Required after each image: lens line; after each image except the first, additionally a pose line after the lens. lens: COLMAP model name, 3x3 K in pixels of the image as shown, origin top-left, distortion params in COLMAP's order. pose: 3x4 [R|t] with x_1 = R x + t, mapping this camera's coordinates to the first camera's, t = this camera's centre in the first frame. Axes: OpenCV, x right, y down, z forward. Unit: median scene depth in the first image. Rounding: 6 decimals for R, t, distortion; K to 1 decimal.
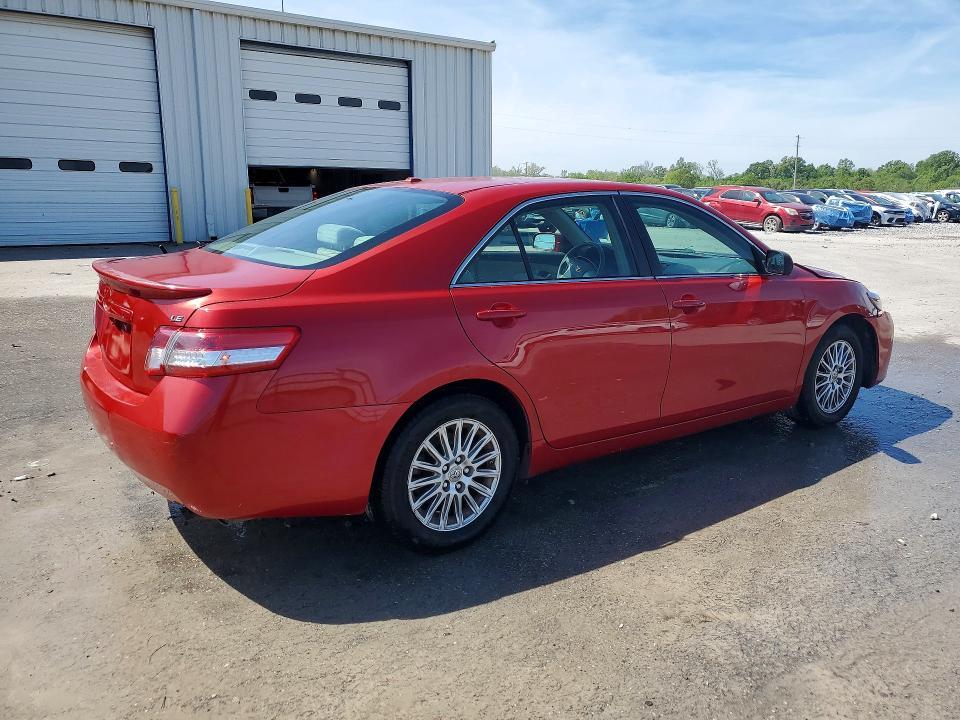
lens RADIAL K [[780.4, 0, 480.0], [0, 780.4, 360.0], [0, 0, 1]] dist [0.006226, 0.010721]
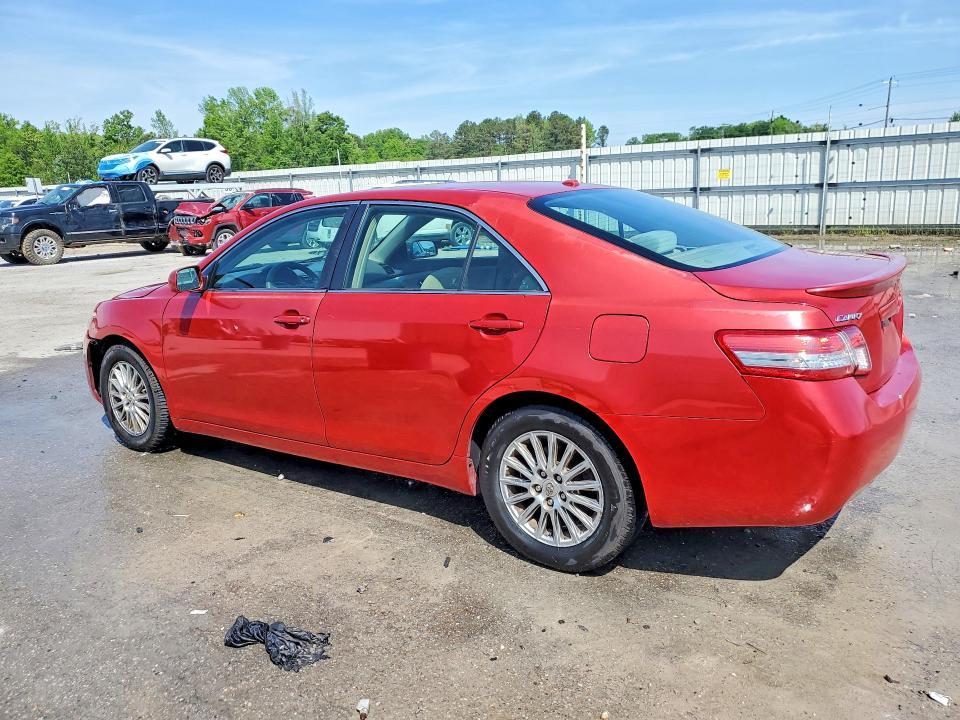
lens RADIAL K [[761.6, 0, 480.0], [0, 761.6, 360.0], [0, 0, 1]] dist [0.002571, 0.010198]
pose [[-0.350933, -0.206103, 0.913437, -0.146914], [0.236940, 0.924188, 0.299559, -0.052505], [-0.905928, 0.321554, -0.275494, 0.218392]]
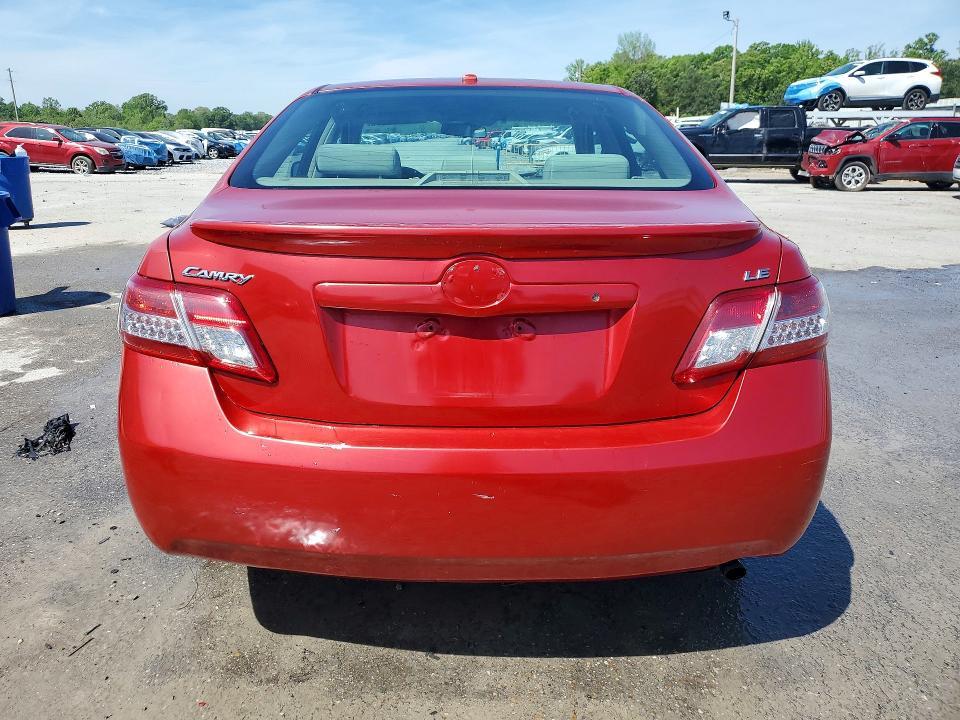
lens RADIAL K [[761.6, 0, 480.0], [0, 761.6, 360.0], [0, 0, 1]] dist [0.002571, 0.010198]
pose [[0.578001, -0.240369, 0.779832, -0.107228], [0.180386, 0.969629, 0.165171, -0.013947], [-0.795849, 0.045202, 0.603806, 0.086139]]
